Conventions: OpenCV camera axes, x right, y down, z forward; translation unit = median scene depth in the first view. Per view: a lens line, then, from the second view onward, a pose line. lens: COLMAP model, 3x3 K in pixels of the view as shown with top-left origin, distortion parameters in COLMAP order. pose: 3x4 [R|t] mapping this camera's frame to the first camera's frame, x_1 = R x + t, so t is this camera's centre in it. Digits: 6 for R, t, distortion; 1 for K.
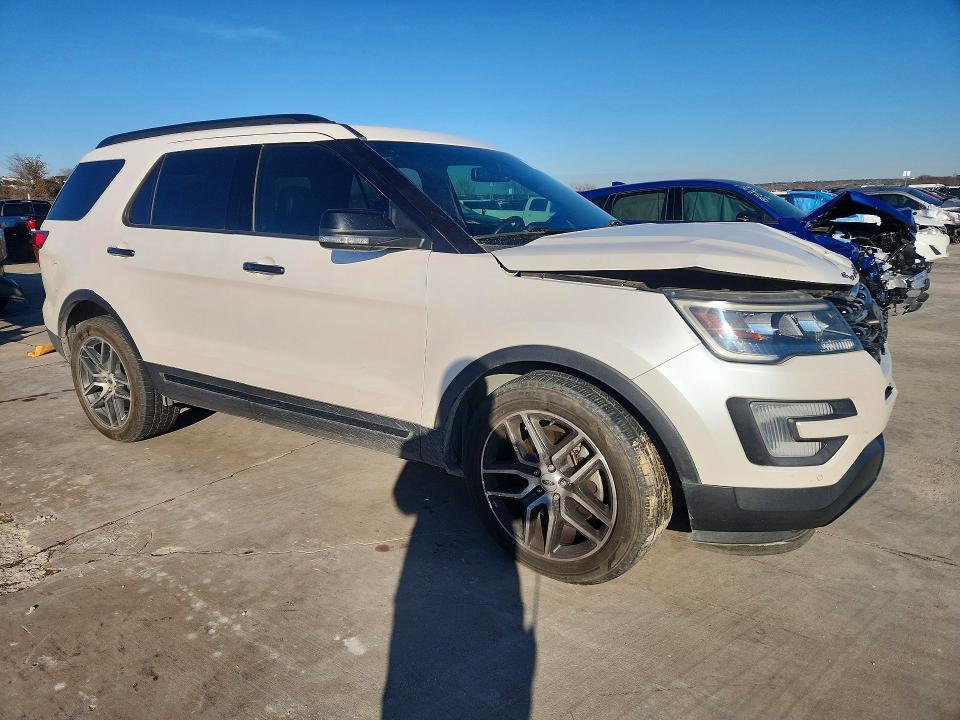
lens RADIAL K [[678.4, 0, 478.4], [0, 678.4, 360.2], [0, 0, 1]] dist [-0.002999, 0.005376]
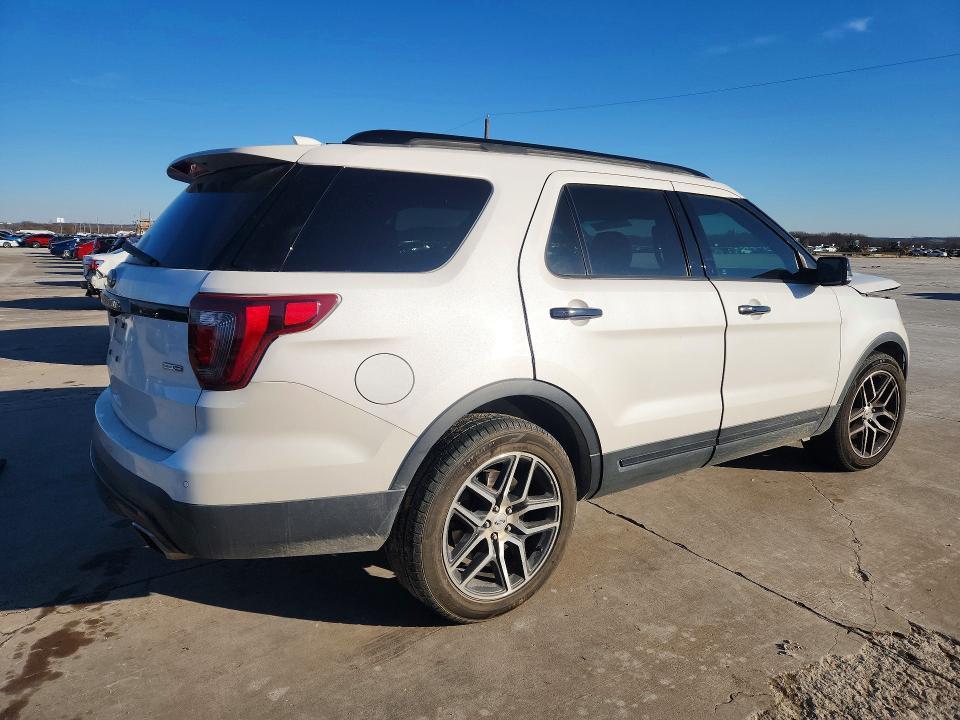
lens RADIAL K [[678.4, 0, 475.8], [0, 678.4, 359.0], [0, 0, 1]] dist [-0.002999, 0.005376]
pose [[0.356347, -0.136211, 0.924372, -1.282691], [0.196934, 0.978042, 0.068201, -0.189698], [-0.913364, 0.157737, 0.375346, 0.872072]]
